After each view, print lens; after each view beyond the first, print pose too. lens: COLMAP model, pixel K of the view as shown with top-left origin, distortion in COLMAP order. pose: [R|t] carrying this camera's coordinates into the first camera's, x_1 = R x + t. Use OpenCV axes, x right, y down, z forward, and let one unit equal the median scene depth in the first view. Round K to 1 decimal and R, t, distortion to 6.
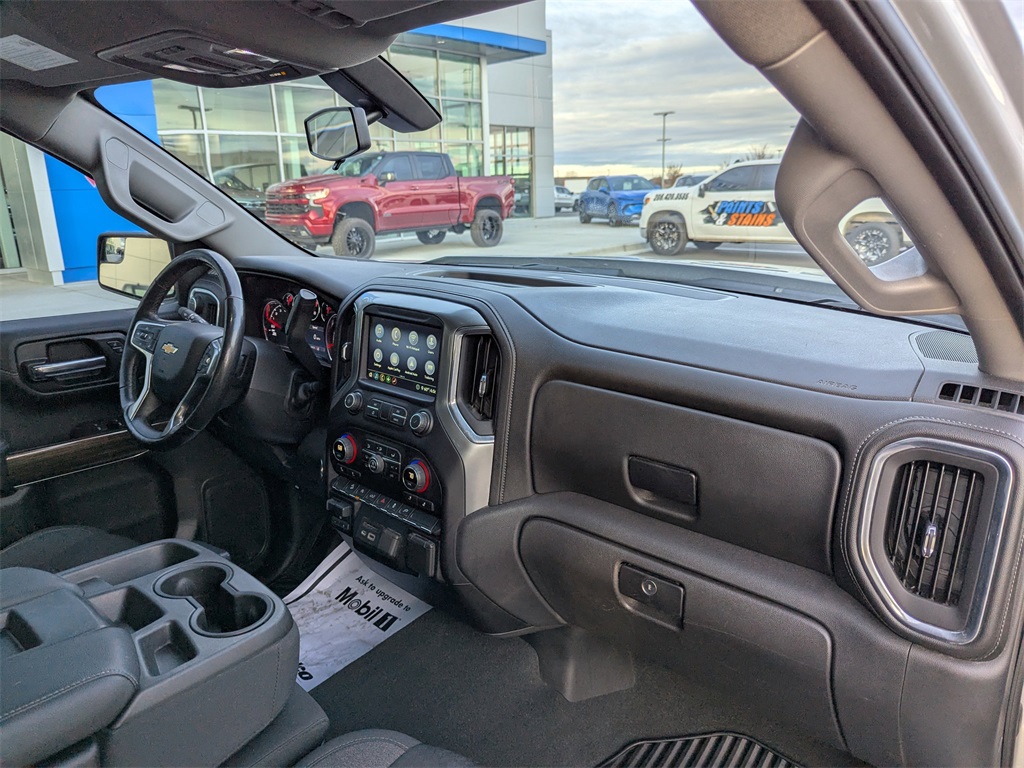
lens RADIAL K [[738.6, 0, 510.5], [0, 738.6, 378.3], [0, 0, 1]] dist [0.055143, -0.040382]
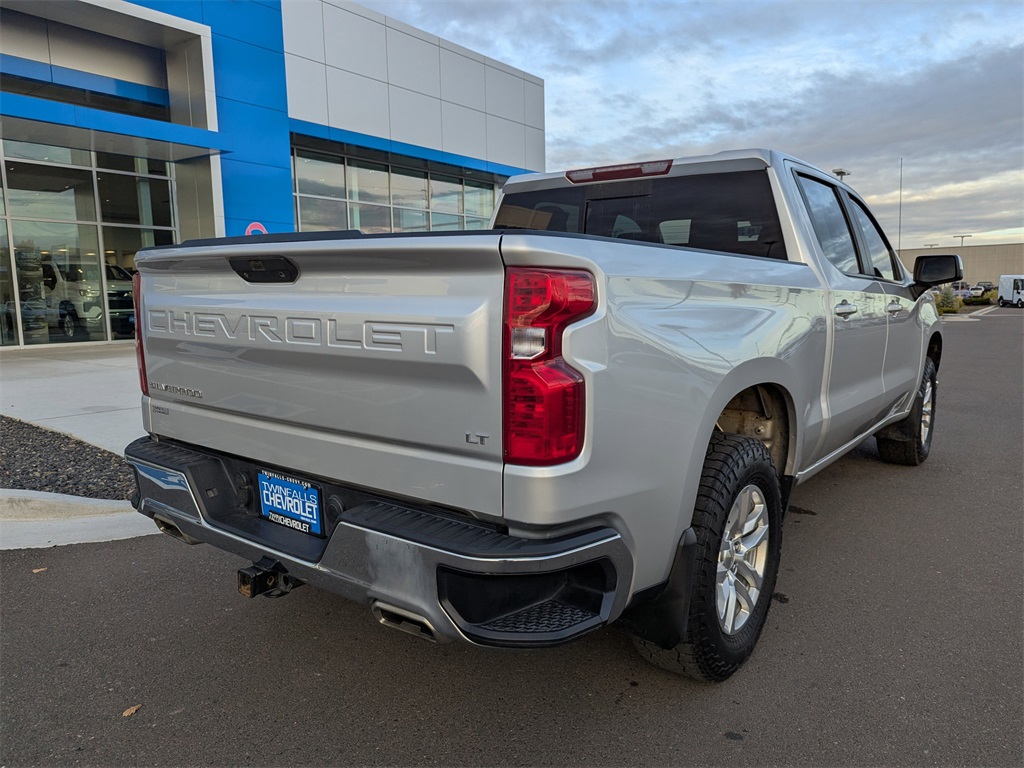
lens RADIAL K [[738.6, 0, 495.2], [0, 738.6, 384.5], [0, 0, 1]] dist [0.055143, -0.040382]
pose [[0.998242, 0.007873, 0.058743, -0.114889], [0.000080, 0.990957, -0.134183, 0.069910], [-0.059268, 0.133951, 0.989214, -0.188849]]
